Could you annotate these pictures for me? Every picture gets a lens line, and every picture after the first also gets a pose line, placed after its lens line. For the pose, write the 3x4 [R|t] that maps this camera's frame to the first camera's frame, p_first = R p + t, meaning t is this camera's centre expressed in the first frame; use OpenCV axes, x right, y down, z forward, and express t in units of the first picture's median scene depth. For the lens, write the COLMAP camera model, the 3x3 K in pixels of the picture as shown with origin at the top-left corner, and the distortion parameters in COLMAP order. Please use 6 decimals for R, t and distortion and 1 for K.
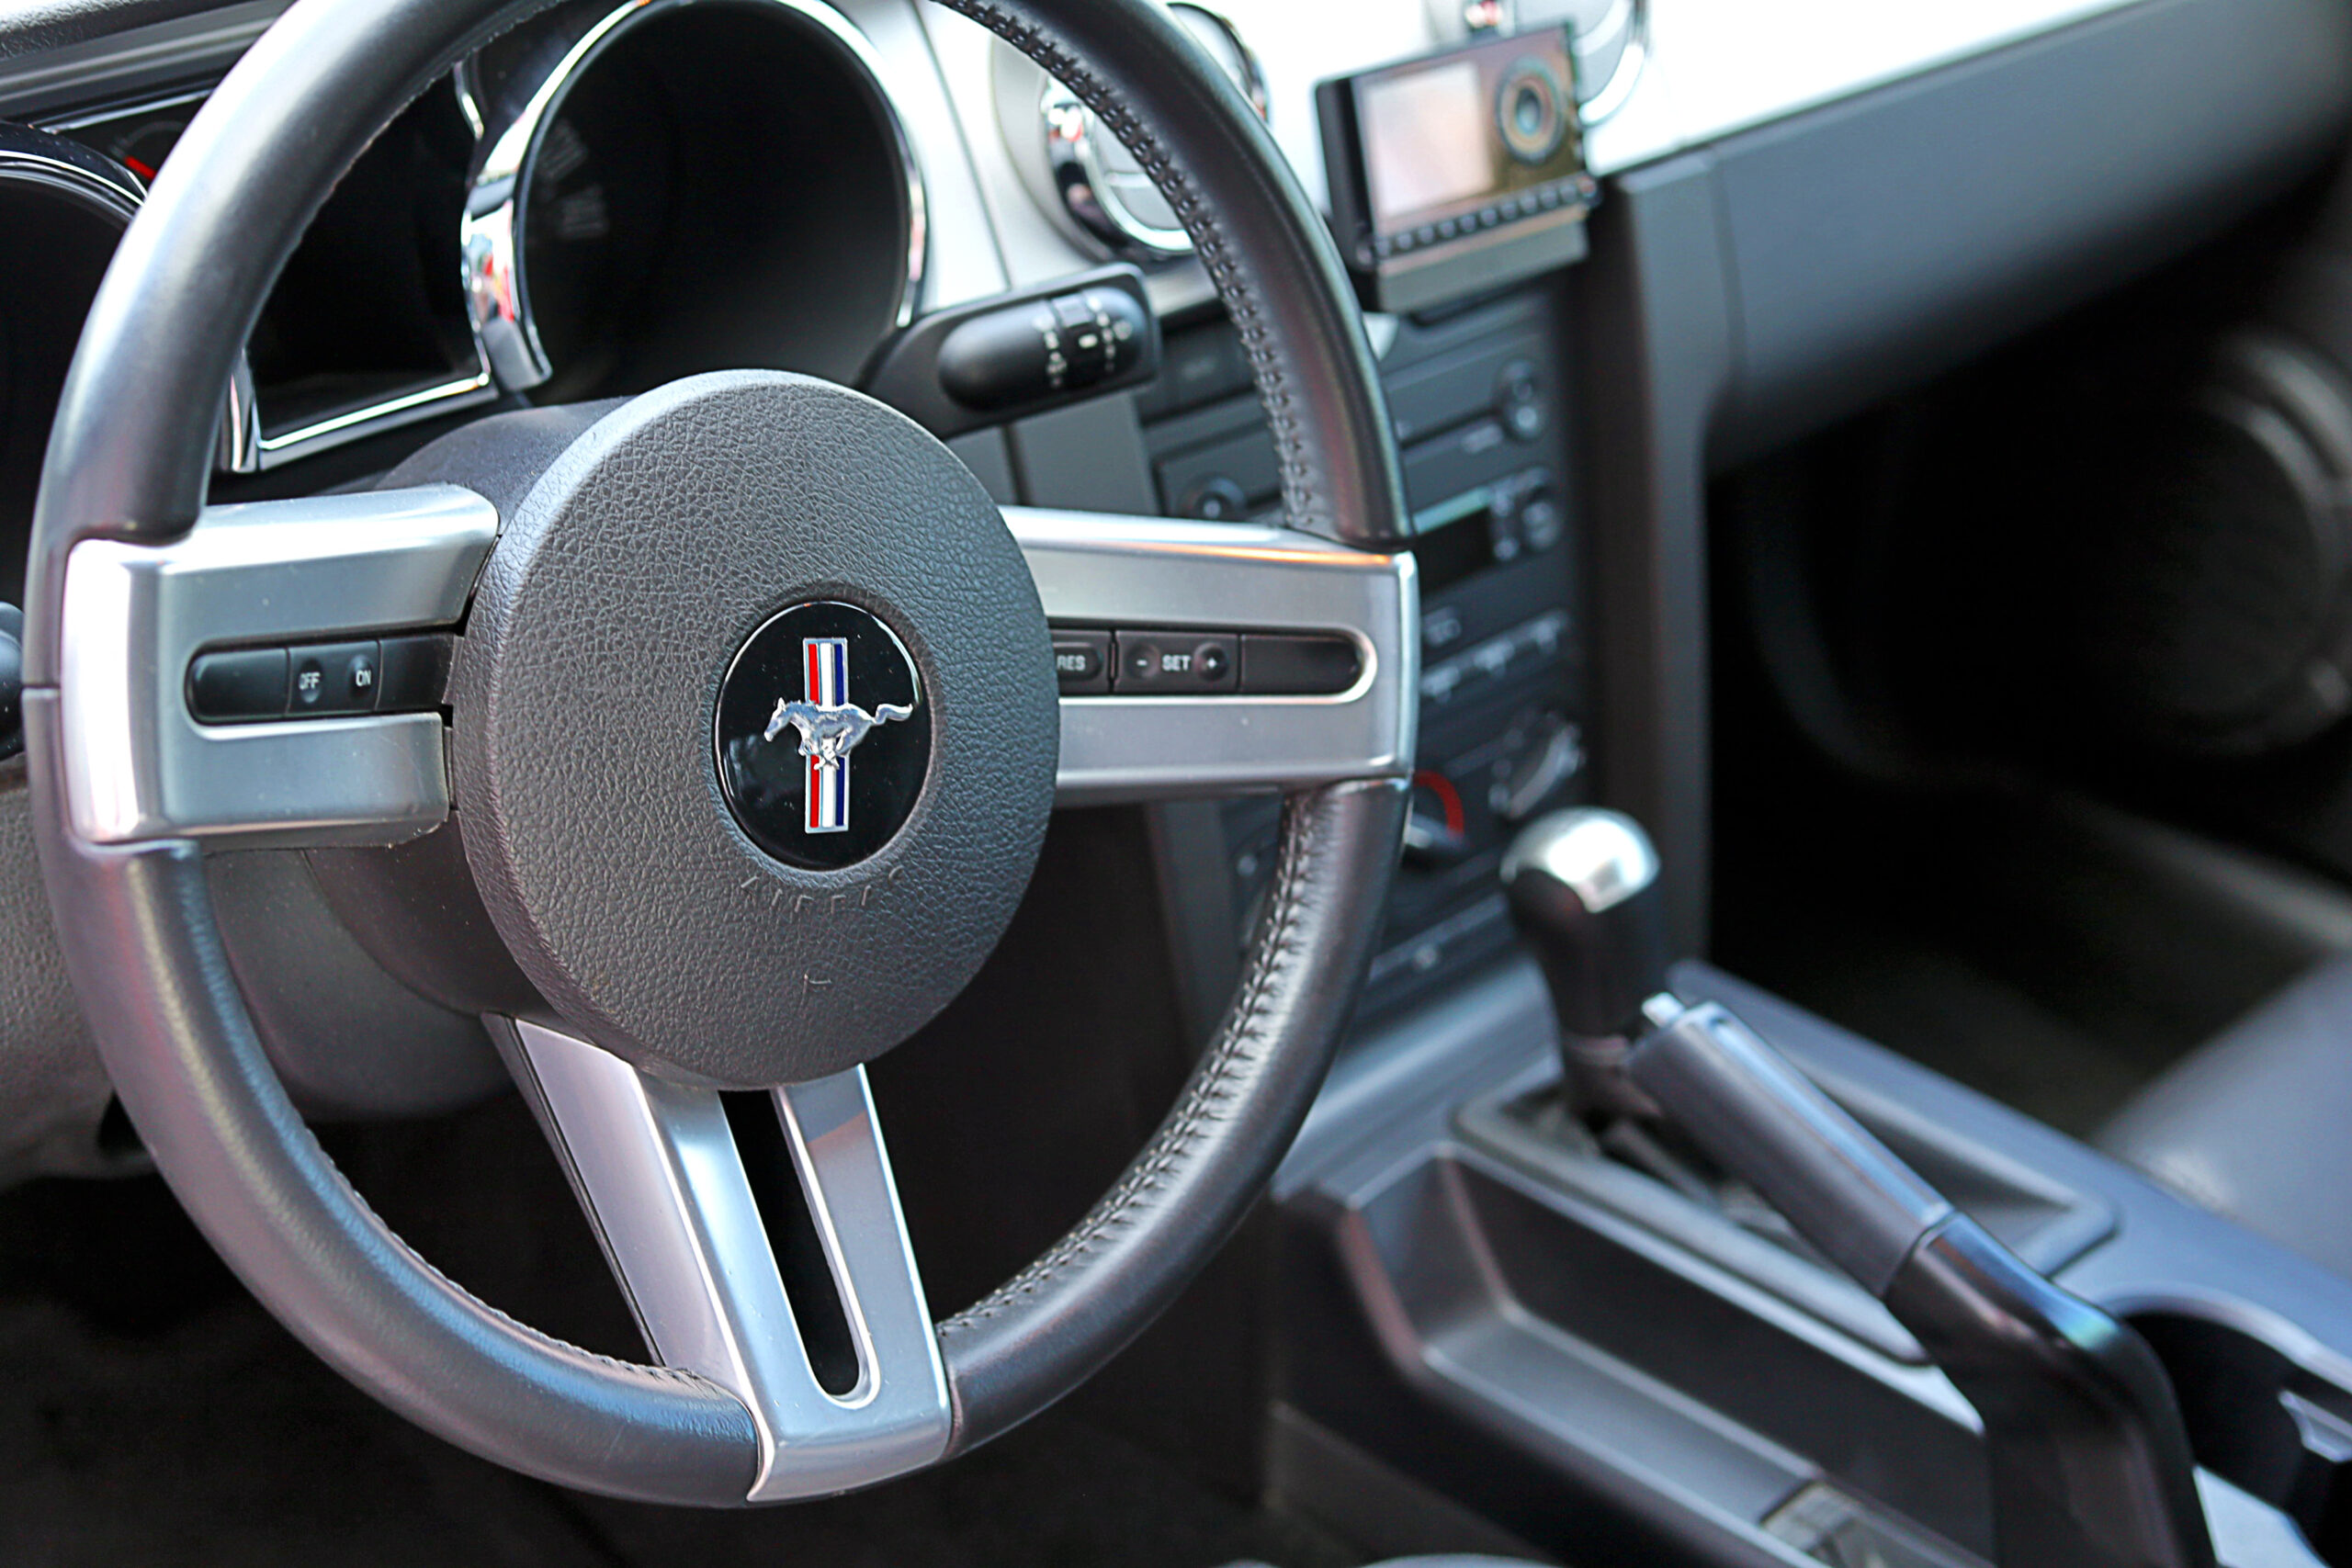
lens RADIAL K [[3585.2, 0, 760.0], [0, 3585.2, 781.4], [0, 0, 1]] dist [-0.138691, -0.014194]
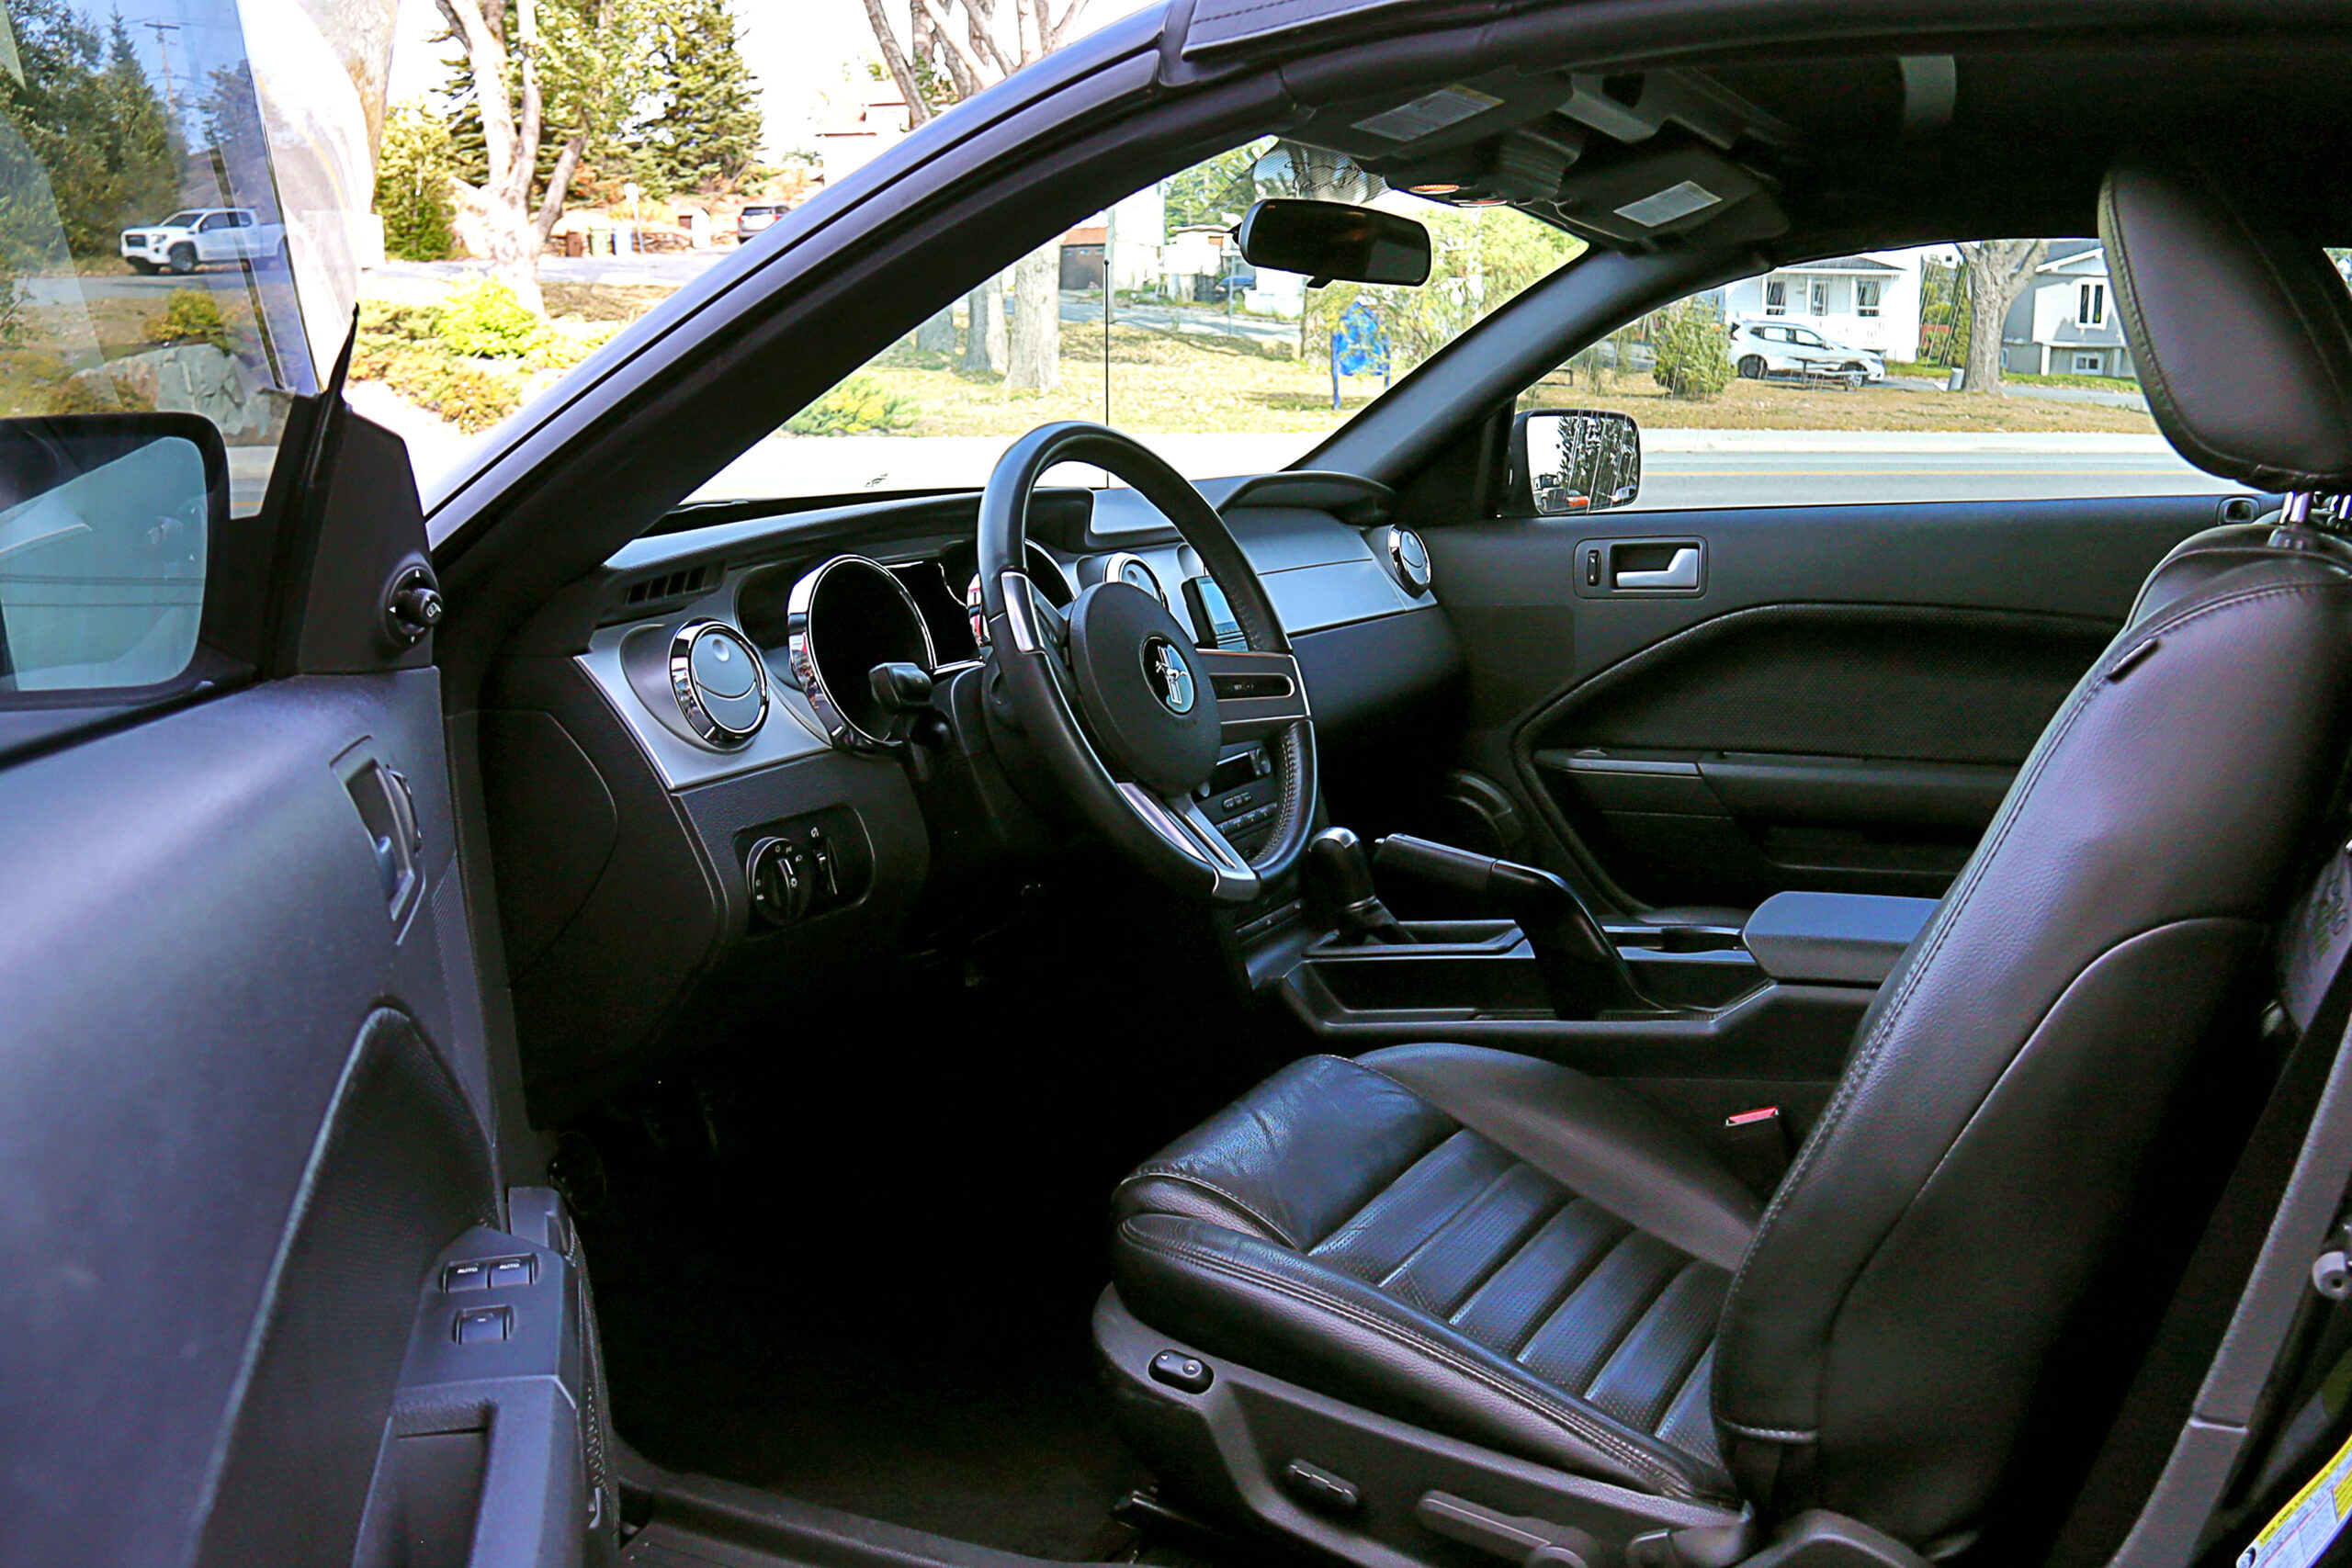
lens RADIAL K [[2201.6, 0, 1121.9], [0, 2201.6, 780.7], [0, 0, 1]] dist [-0.175717, 0.101398]
pose [[0.928880, -0.125414, 0.348501, -0.646889], [0.248436, 0.908835, -0.335109, 0.649514], [-0.274703, 0.397857, 0.875356, -0.612115]]
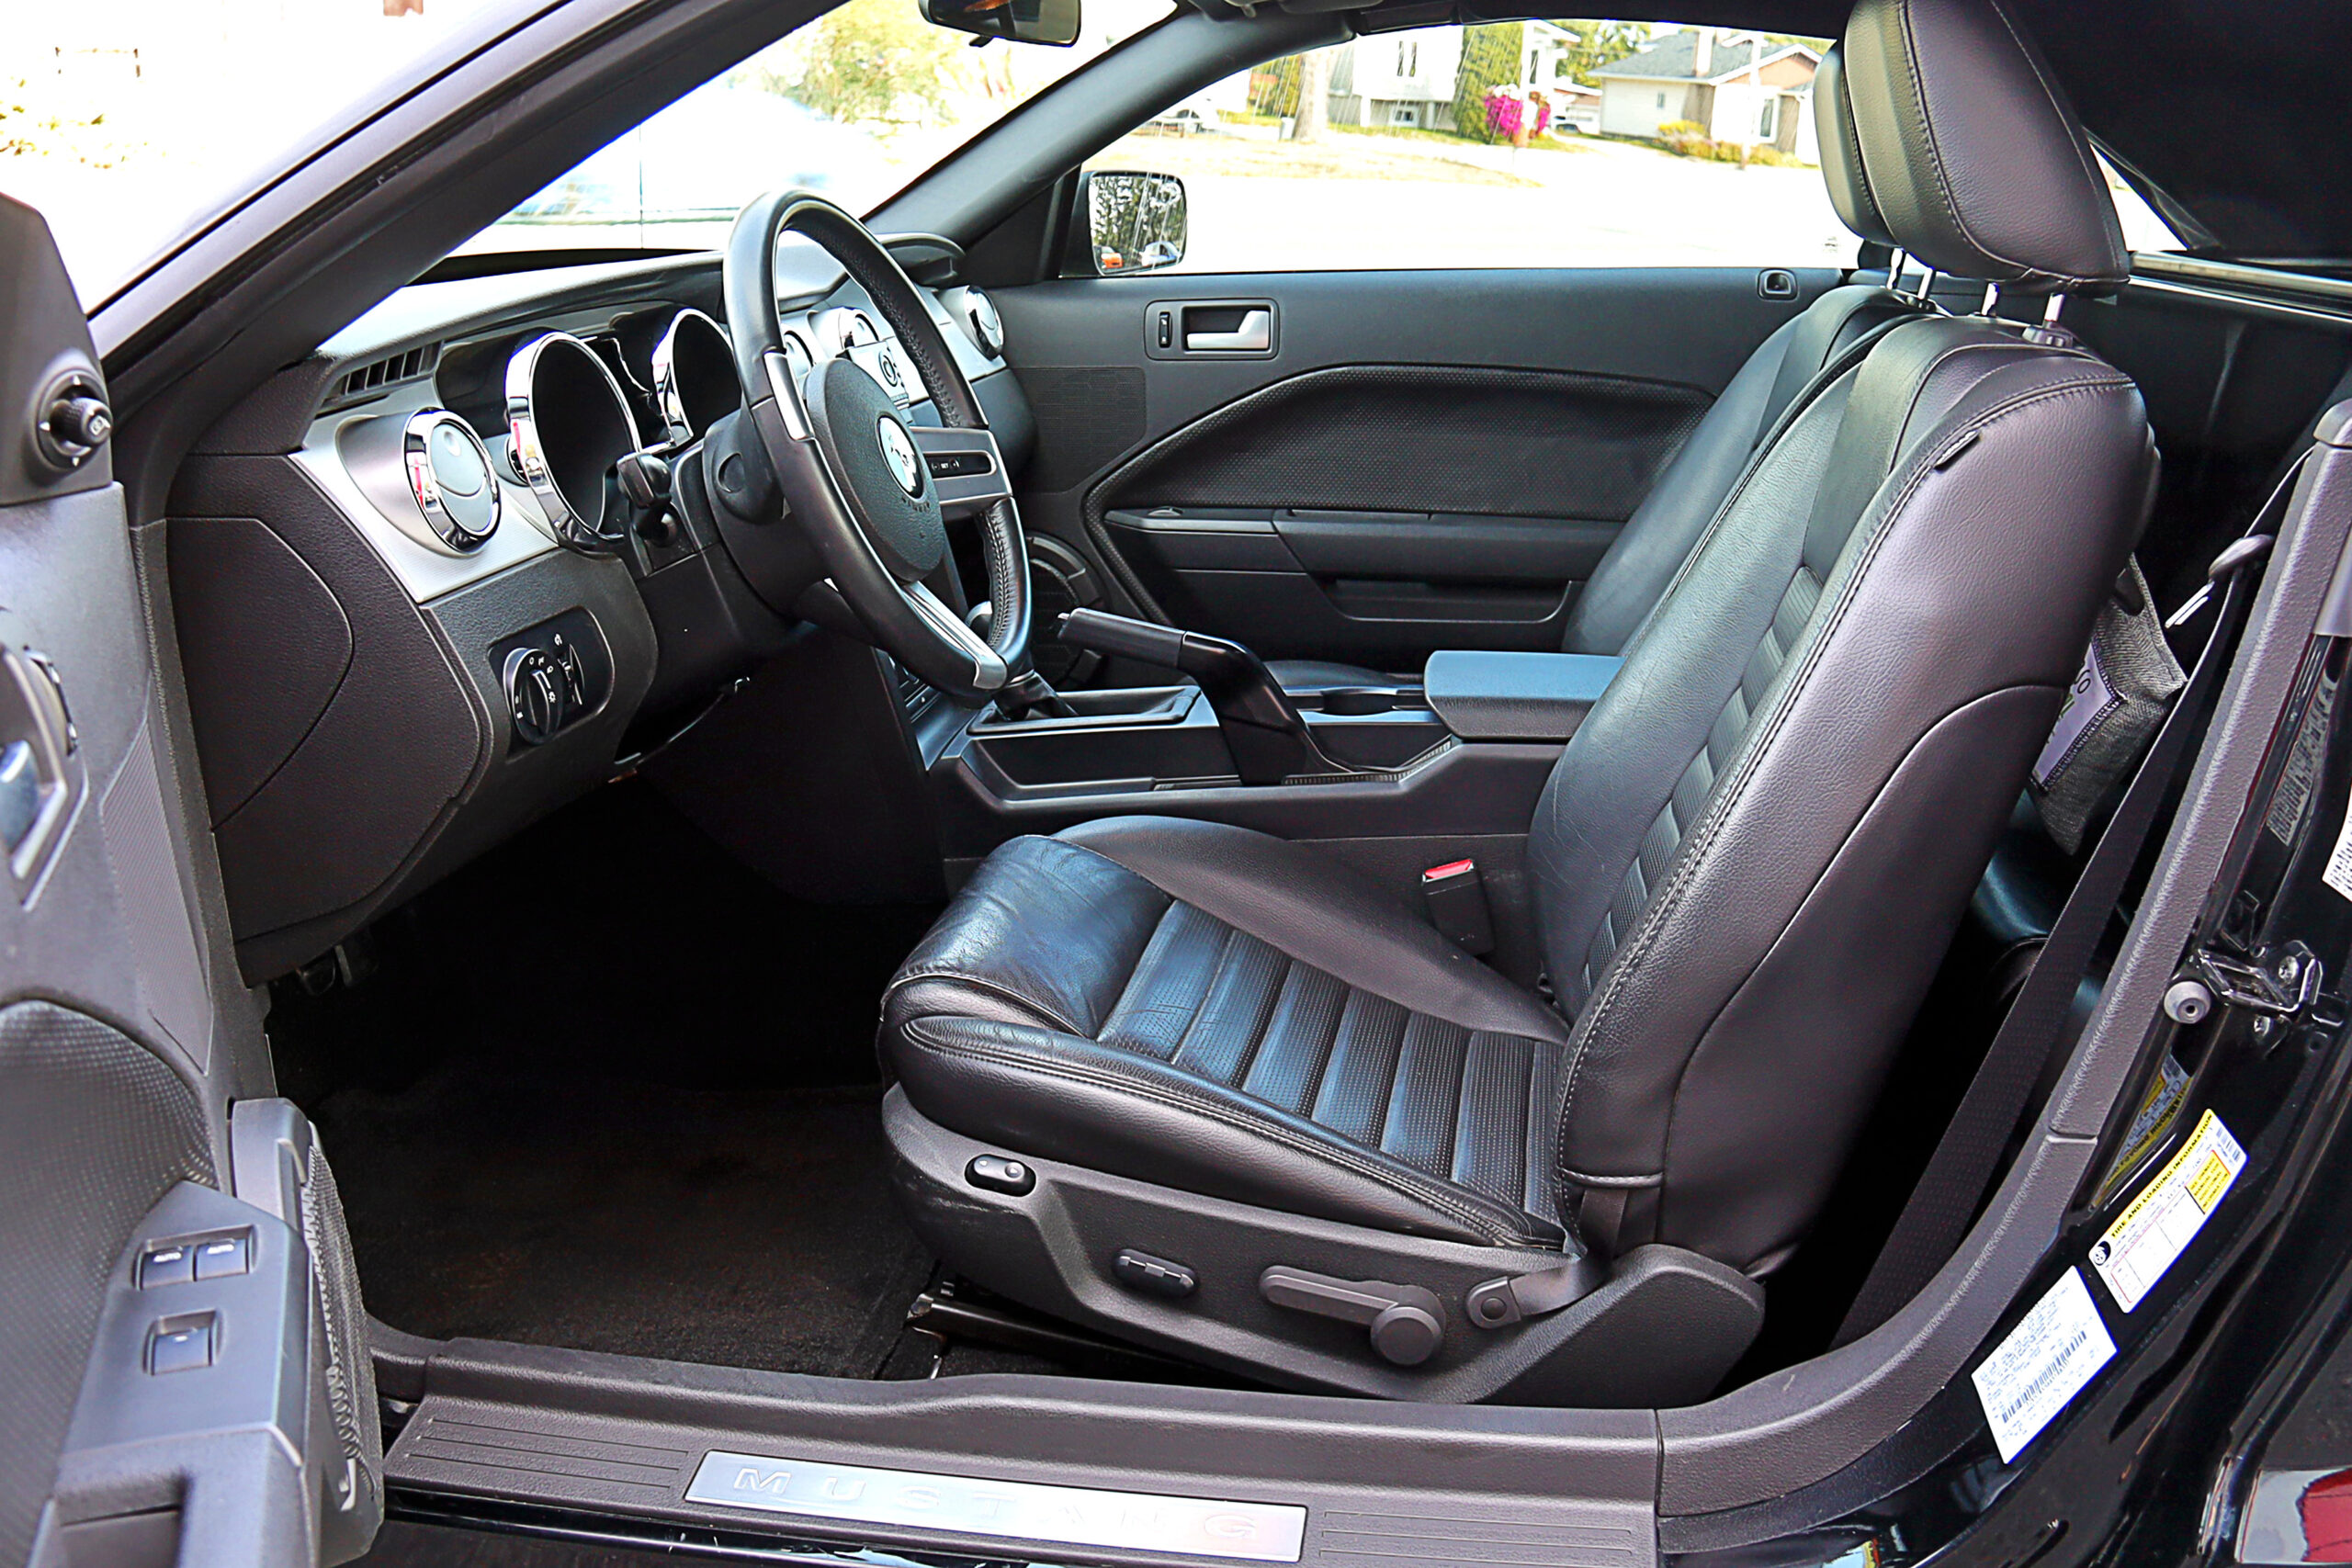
lens RADIAL K [[2164.6, 0, 1169.5], [0, 2164.6, 744.2], [0, 0, 1]] dist [-0.154983, 0.015899]
pose [[0.763809, -0.208798, 0.610737, -0.886529], [0.362941, 0.921402, -0.138898, 0.497935], [-0.533733, 0.327753, 0.779556, -0.438625]]
